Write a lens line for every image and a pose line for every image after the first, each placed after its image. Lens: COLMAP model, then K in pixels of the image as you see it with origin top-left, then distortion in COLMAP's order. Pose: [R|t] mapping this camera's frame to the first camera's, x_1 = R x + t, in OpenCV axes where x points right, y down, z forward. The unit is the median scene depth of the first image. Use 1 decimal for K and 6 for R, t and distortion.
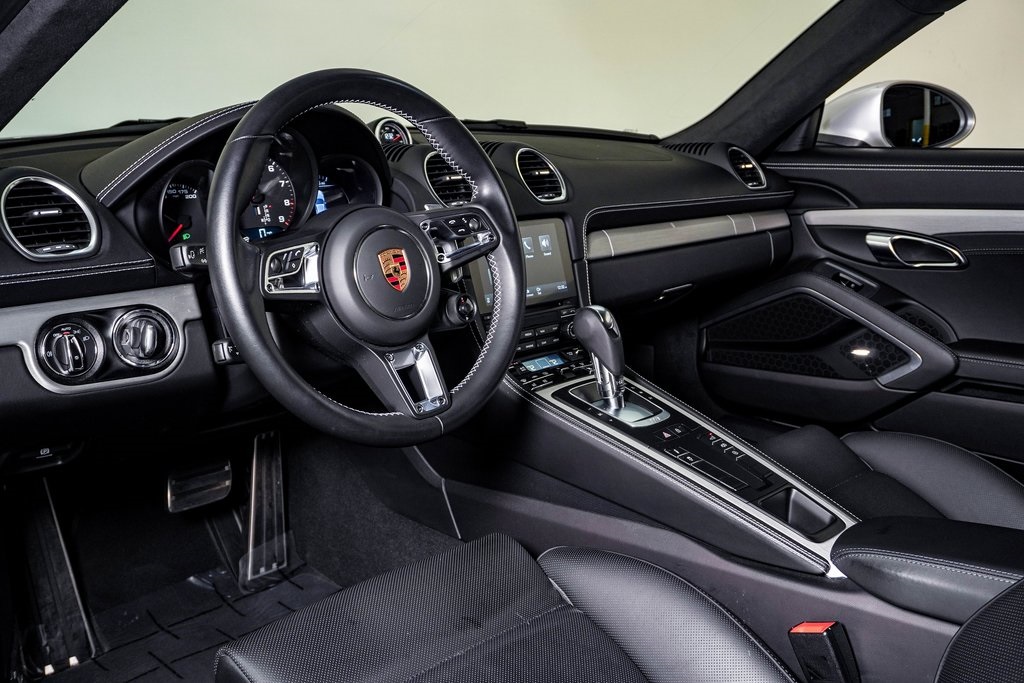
lens RADIAL K [[1060.5, 0, 517.5], [0, 1060.5, 345.3], [0, 0, 1]] dist [0.016453, 0.000000]
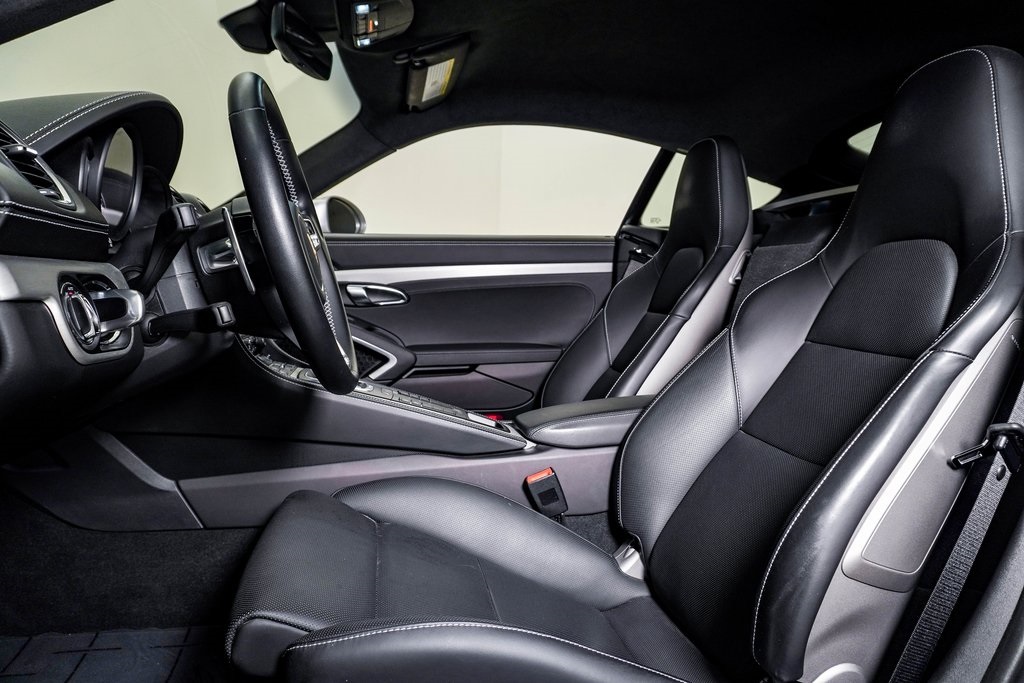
lens RADIAL K [[690.3, 0, 508.7], [0, 690.3, 338.8], [0, 0, 1]] dist [-0.008491, 0.000350]
pose [[0.698909, -0.091310, 0.709358, -0.243401], [0.158753, 0.986881, -0.029380, 0.040686], [-0.697369, 0.133147, 0.704236, 0.130040]]
